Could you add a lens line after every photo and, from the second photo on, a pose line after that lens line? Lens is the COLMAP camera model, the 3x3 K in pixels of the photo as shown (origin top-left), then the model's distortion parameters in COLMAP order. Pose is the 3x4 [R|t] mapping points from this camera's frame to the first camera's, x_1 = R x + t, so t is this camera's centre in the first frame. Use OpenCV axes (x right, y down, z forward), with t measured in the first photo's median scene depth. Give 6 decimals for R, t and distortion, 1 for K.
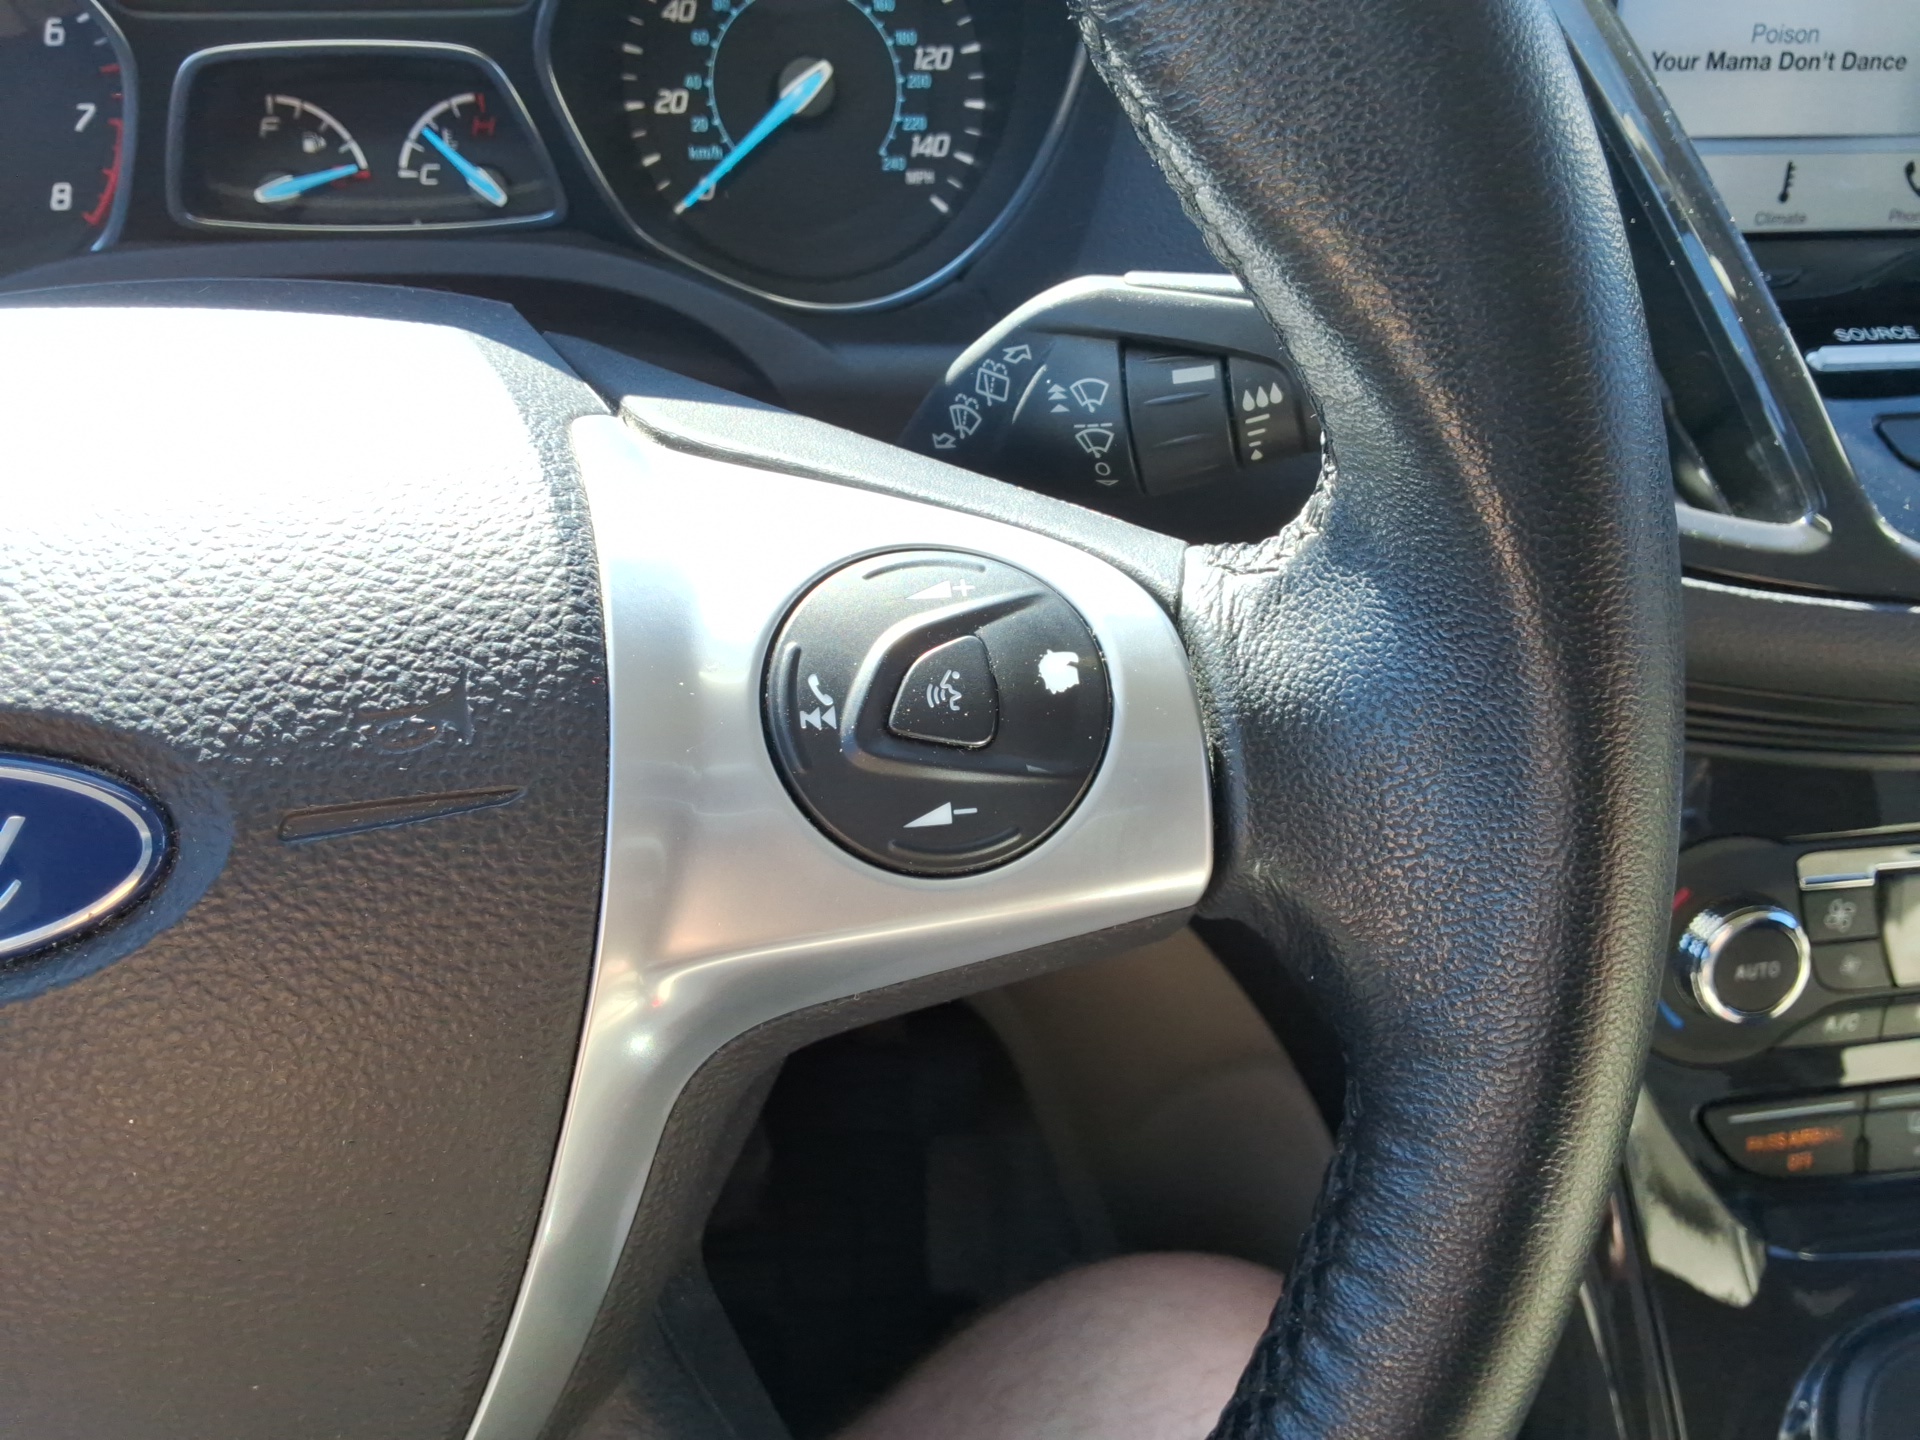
lens RADIAL K [[1558.7, 0, 960.0], [0, 1558.7, 720.0], [0, 0, 1]] dist [0.133759, -0.239804]
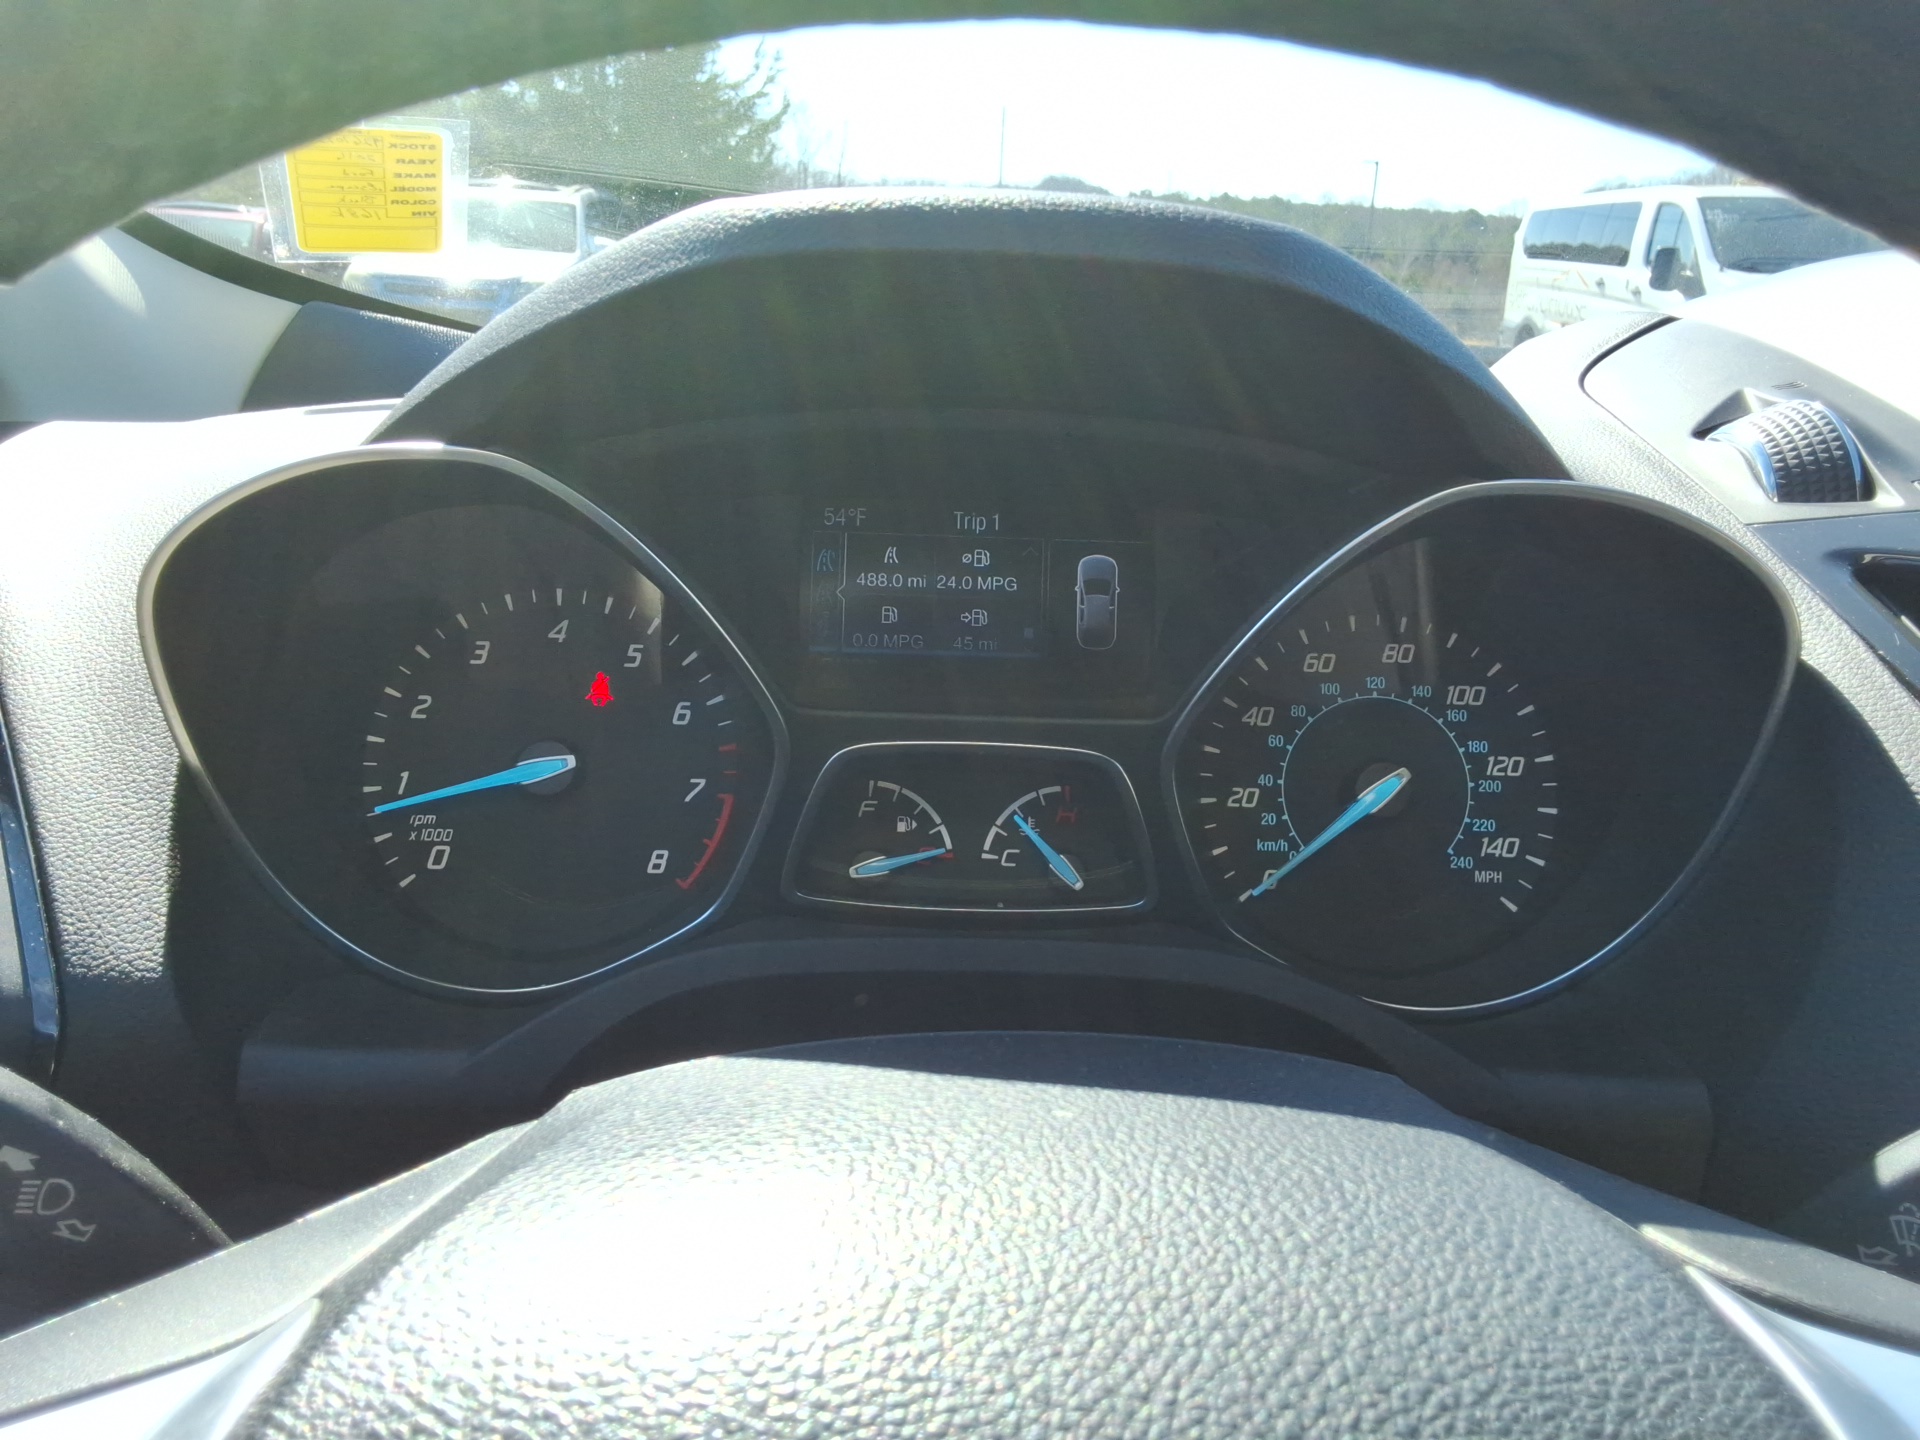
lens RADIAL K [[1558.7, 0, 960.0], [0, 1558.7, 720.0], [0, 0, 1]] dist [0.133759, -0.239804]
pose [[0.991939, 0.036177, -0.121444, -0.242267], [-0.078149, 0.929073, -0.361546, -0.060195], [0.099750, 0.368123, 0.924411, 0.038219]]
